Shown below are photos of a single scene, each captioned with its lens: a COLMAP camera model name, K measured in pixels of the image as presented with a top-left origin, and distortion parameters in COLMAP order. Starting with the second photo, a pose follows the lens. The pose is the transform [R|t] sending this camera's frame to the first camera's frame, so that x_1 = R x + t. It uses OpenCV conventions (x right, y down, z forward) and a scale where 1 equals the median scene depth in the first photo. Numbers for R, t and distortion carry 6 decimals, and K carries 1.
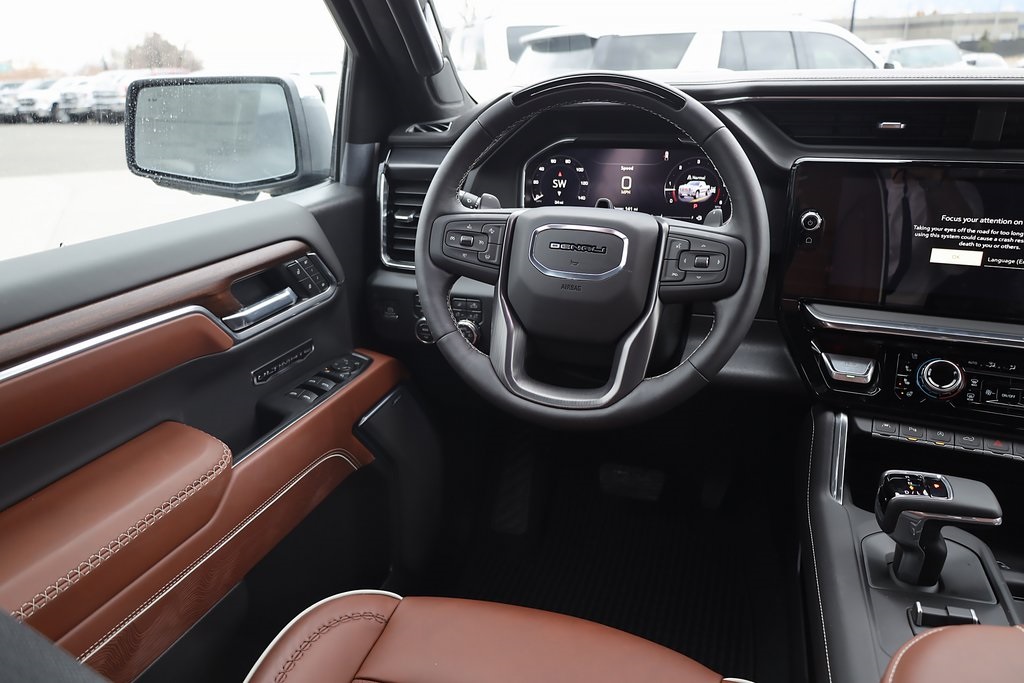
lens RADIAL K [[689.5, 0, 524.2], [0, 689.5, 348.1], [0, 0, 1]] dist [-0.012784, 0.000760]
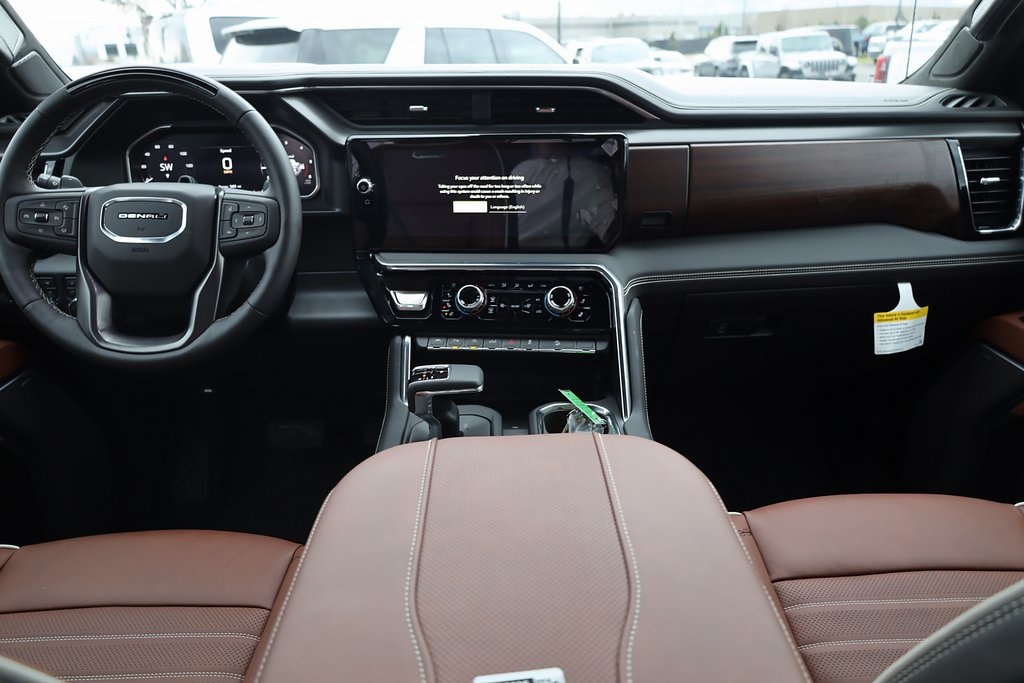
lens RADIAL K [[689.5, 0, 524.2], [0, 689.5, 348.1], [0, 0, 1]] dist [-0.012784, 0.000760]
pose [[0.942140, -0.118795, 0.313465, 0.264661], [0.116287, 0.992855, 0.026759, 0.108636], [-0.314404, 0.011241, 0.949223, -0.277556]]
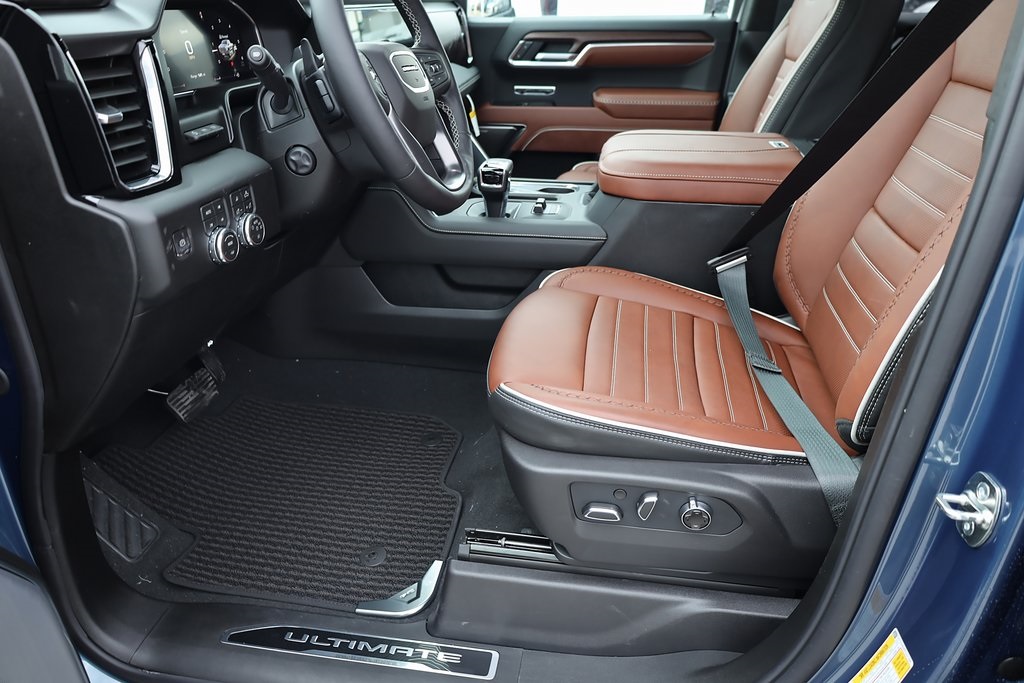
lens RADIAL K [[698.7, 0, 512.0], [0, 698.7, 341.5], [0, 0, 1]] dist [-0.011750, -0.001324]
pose [[-0.151716, -0.420073, 0.894718, -1.157478], [0.358695, 0.820090, 0.445859, -0.211390], [-0.921043, 0.388575, 0.026257, 0.871823]]
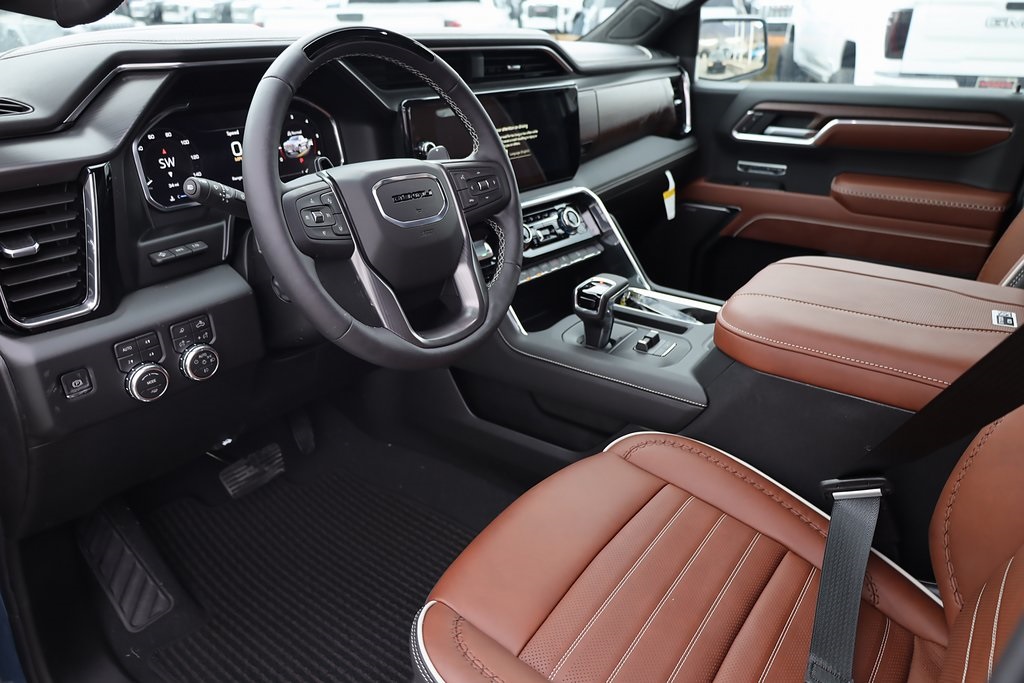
lens RADIAL K [[693.6, 0, 512.0], [0, 693.6, 341.5], [0, 0, 1]] dist [0.008400, 0.002737]
pose [[0.307480, -0.381499, 0.871731, -0.790479], [0.343333, 0.898881, 0.272279, -0.162425], [-0.887456, 0.215574, 0.407369, 0.418438]]
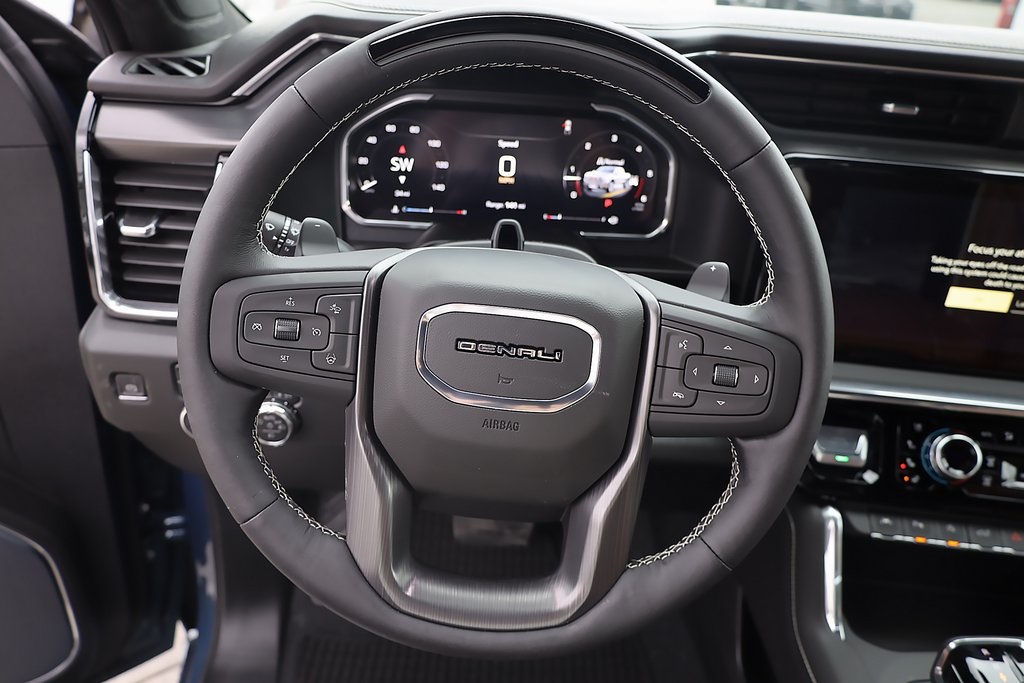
lens RADIAL K [[698.7, 0, 512.0], [0, 698.7, 341.5], [0, 0, 1]] dist [-0.011750, -0.001324]
pose [[0.947433, -0.084439, 0.308609, -0.081269], [0.040976, 0.988627, 0.144701, -0.206576], [-0.317318, -0.124449, 0.940118, 0.425067]]
